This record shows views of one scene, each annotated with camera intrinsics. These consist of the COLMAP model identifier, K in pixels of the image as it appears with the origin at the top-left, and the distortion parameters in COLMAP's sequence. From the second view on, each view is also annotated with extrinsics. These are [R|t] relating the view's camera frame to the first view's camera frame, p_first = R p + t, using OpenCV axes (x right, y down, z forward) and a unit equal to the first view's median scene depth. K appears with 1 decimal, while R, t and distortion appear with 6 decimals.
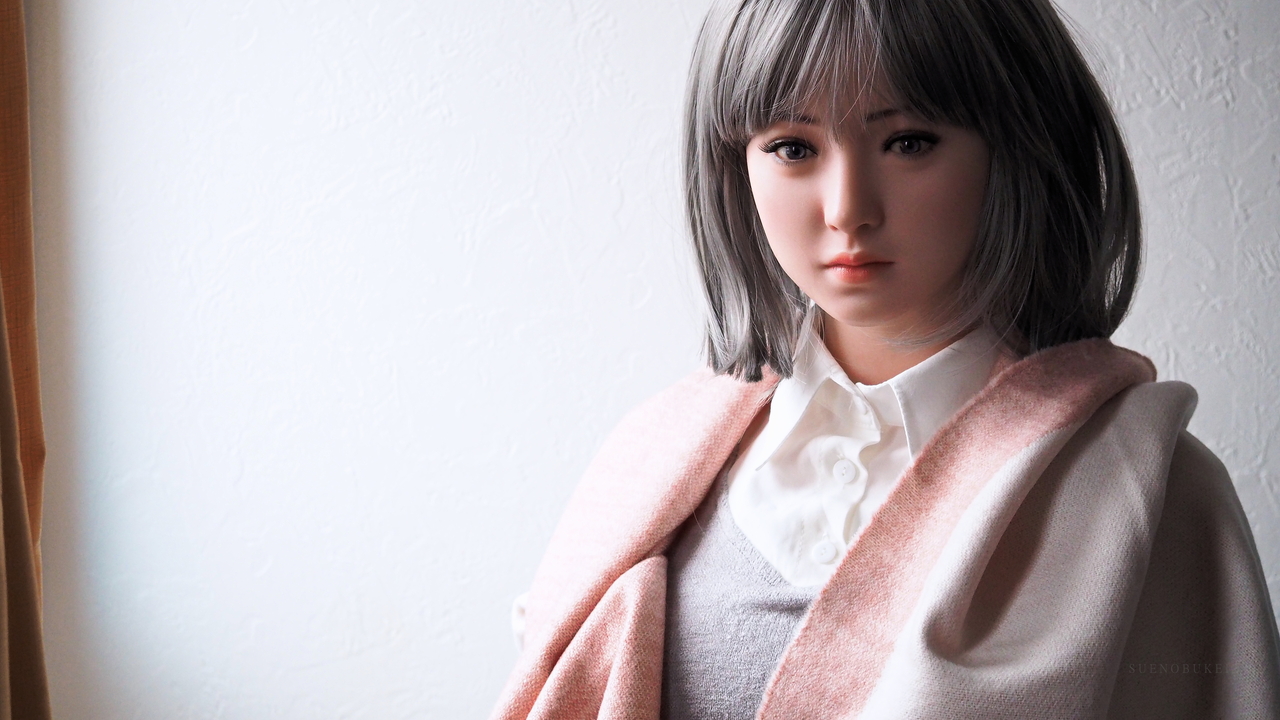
lens RADIAL K [[4480.9, 0, 638.7], [0, 4480.9, 360.4], [0, 0, 1]] dist [0.033471, 0.000000]
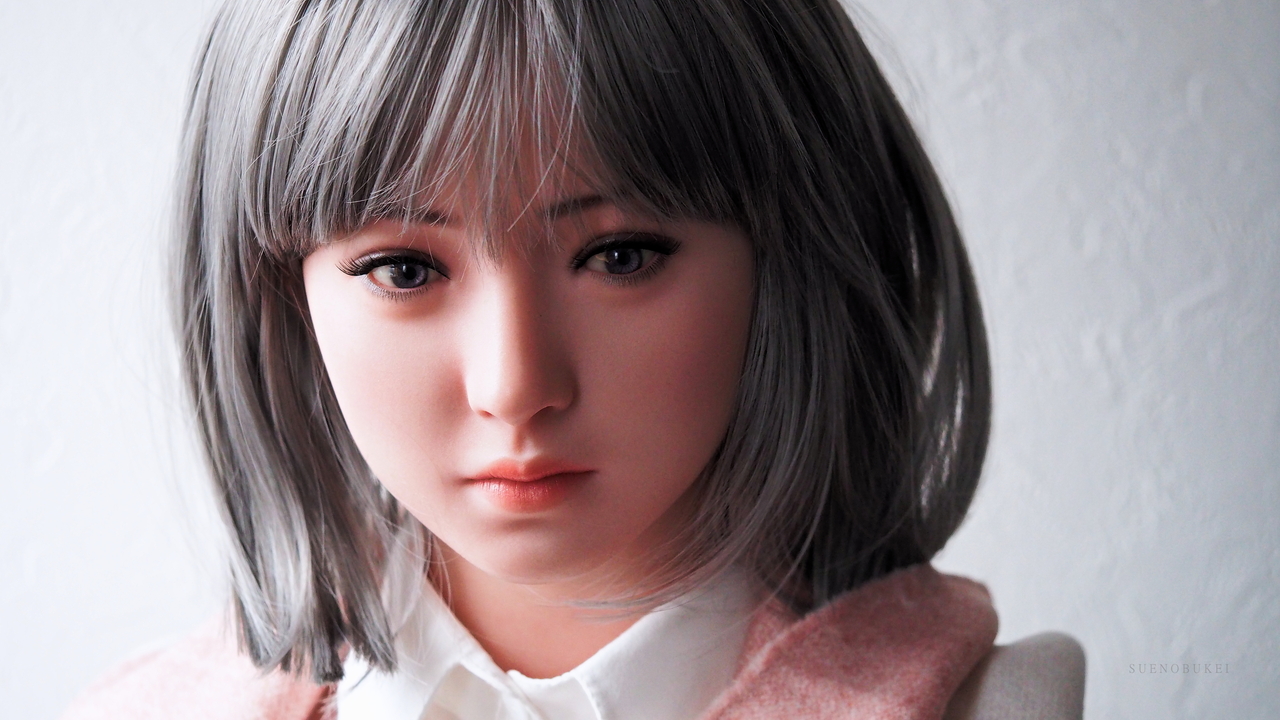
lens RADIAL K [[4480.9, 0, 640.9], [0, 4480.9, 358.0], [0, 0, 1]] dist [0.033471, 0.000000]
pose [[0.981486, -0.038793, 0.187562, -0.038681], [0.031259, 0.998588, 0.042959, -0.057866], [-0.188963, -0.036301, 0.981313, 0.456240]]
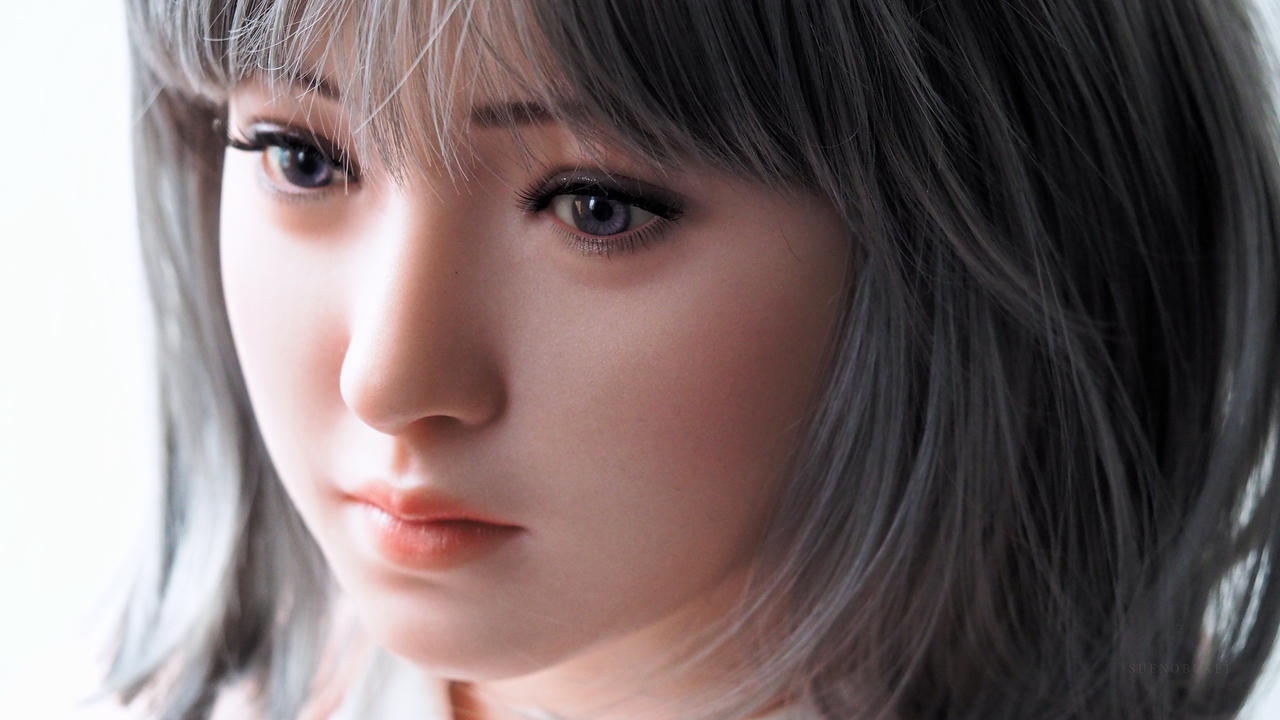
lens RADIAL K [[4480.9, 0, 634.8], [0, 4480.9, 361.1], [0, 0, 1]] dist [0.033471, 0.000000]
pose [[0.971585, 0.170006, -0.164682, 0.118122], [-0.150284, 0.980621, 0.125686, -0.078084], [0.182858, -0.097366, 0.978306, 0.652262]]
